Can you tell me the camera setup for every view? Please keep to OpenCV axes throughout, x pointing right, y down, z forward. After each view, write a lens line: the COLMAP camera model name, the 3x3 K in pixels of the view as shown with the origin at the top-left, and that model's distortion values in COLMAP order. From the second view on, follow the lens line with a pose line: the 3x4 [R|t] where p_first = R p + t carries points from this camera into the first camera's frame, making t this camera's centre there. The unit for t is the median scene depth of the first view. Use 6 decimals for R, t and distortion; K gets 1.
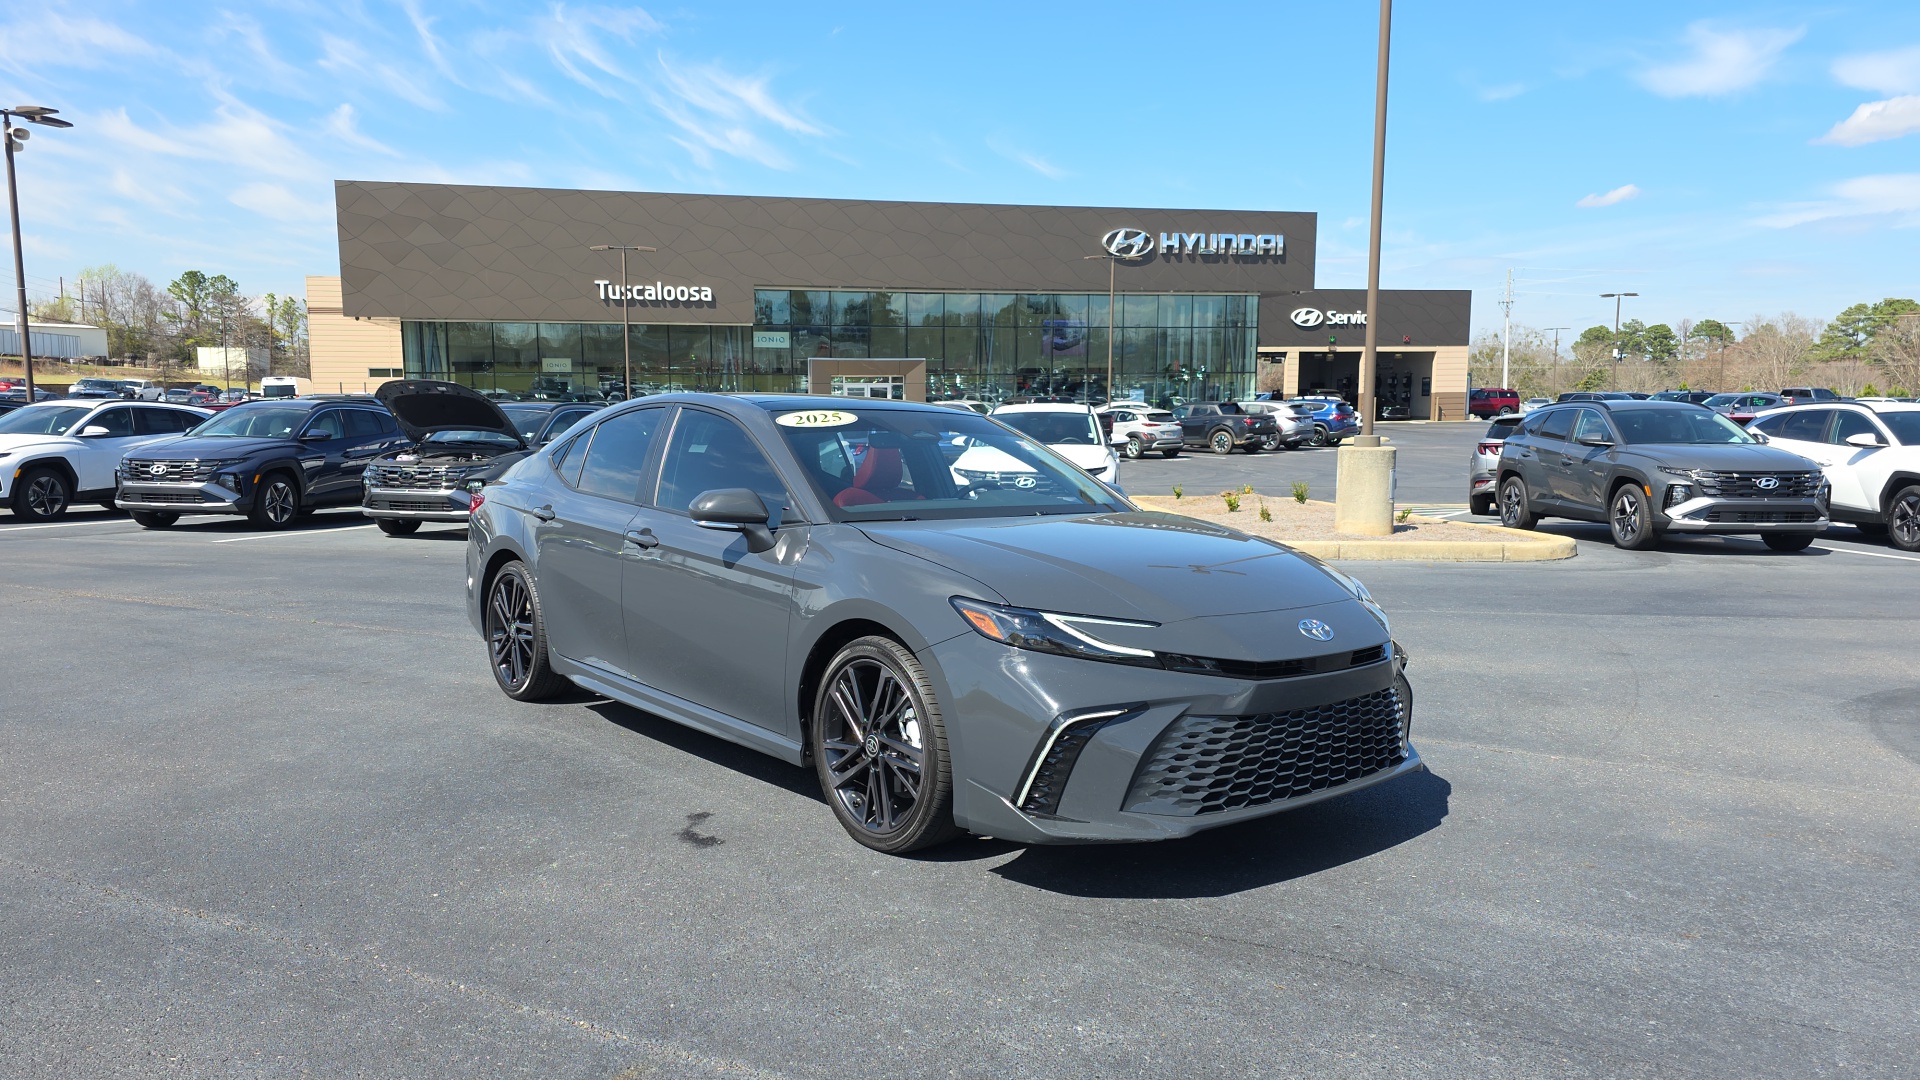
lens RADIAL K [[1327.5, 0, 933.3], [0, 1327.5, 536.6], [0, 0, 1]] dist [0.049417, -0.058562]
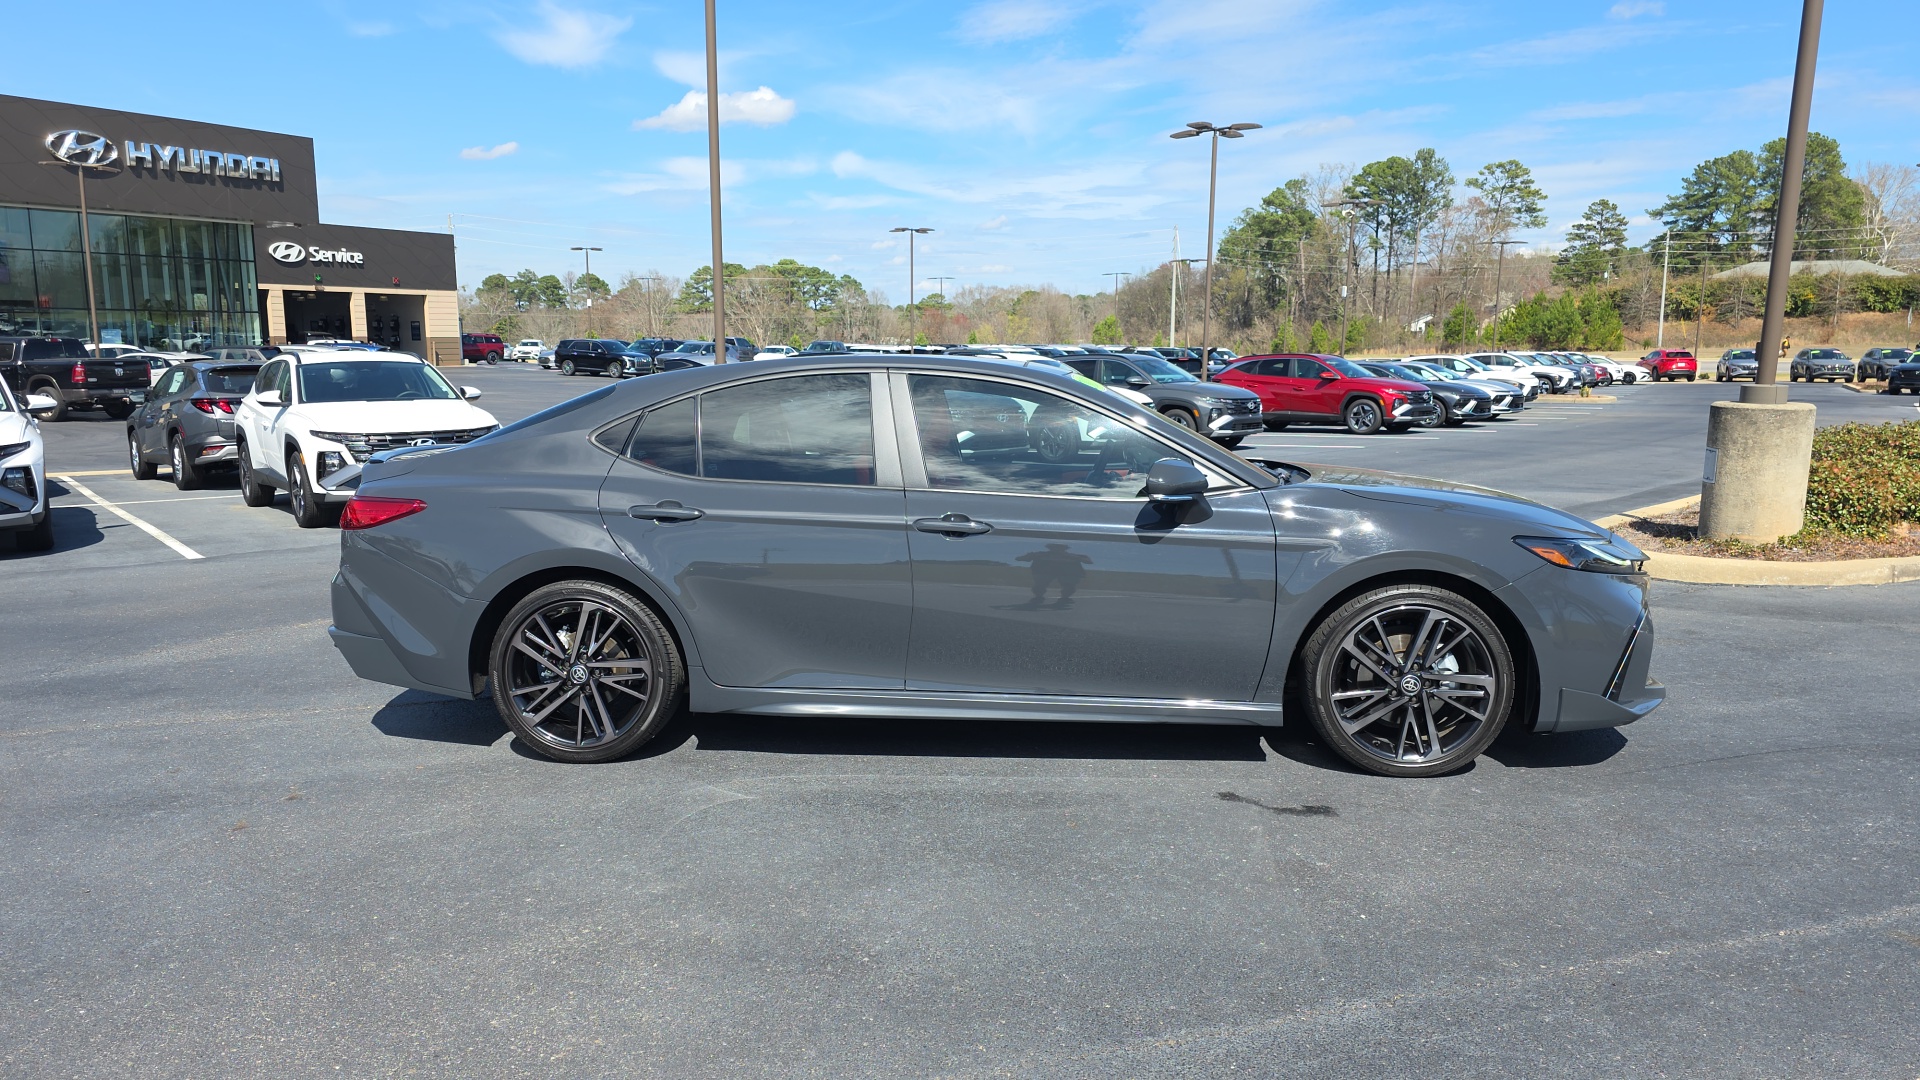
lens RADIAL K [[1327.5, 0, 933.3], [0, 1327.5, 536.6], [0, 0, 1]] dist [0.049417, -0.058562]
pose [[0.680024, -0.100269, 0.726301, -1.034824], [0.069263, 0.994960, 0.072508, -0.065789], [-0.729911, 0.000999, 0.683542, 0.507923]]
